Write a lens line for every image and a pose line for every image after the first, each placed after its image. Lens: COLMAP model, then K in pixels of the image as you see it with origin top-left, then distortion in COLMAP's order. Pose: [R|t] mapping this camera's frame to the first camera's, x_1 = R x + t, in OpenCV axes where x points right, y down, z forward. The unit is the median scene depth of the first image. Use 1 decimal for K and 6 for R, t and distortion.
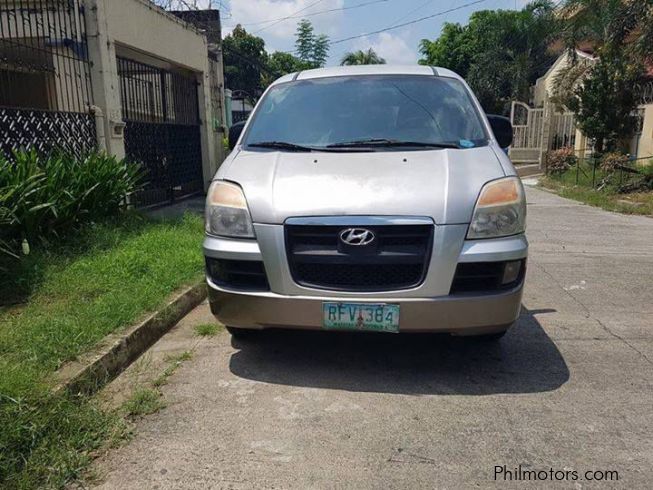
lens RADIAL K [[554.8, 0, 326.5], [0, 554.8, 245.0], [0, 0, 1]] dist [0.004545, 0.016137]
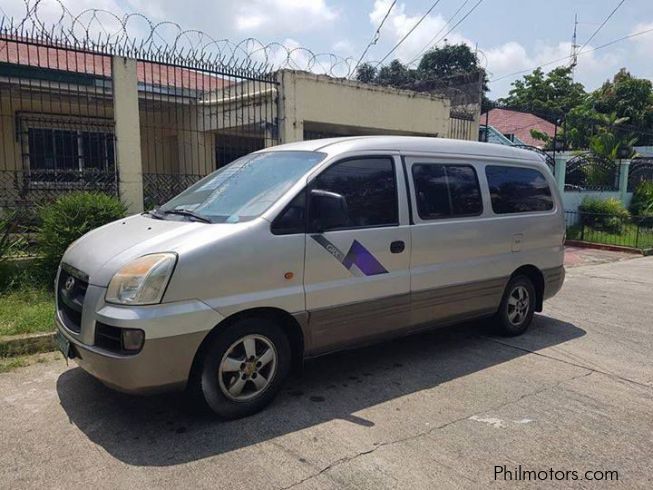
lens RADIAL K [[554.8, 0, 326.5], [0, 554.8, 245.0], [0, 0, 1]] dist [0.004545, 0.016137]
pose [[0.647695, 0.090505, -0.756505, 1.027426], [-0.154435, 0.987903, -0.014034, -0.130854], [0.746083, 0.125920, 0.653838, 0.416522]]
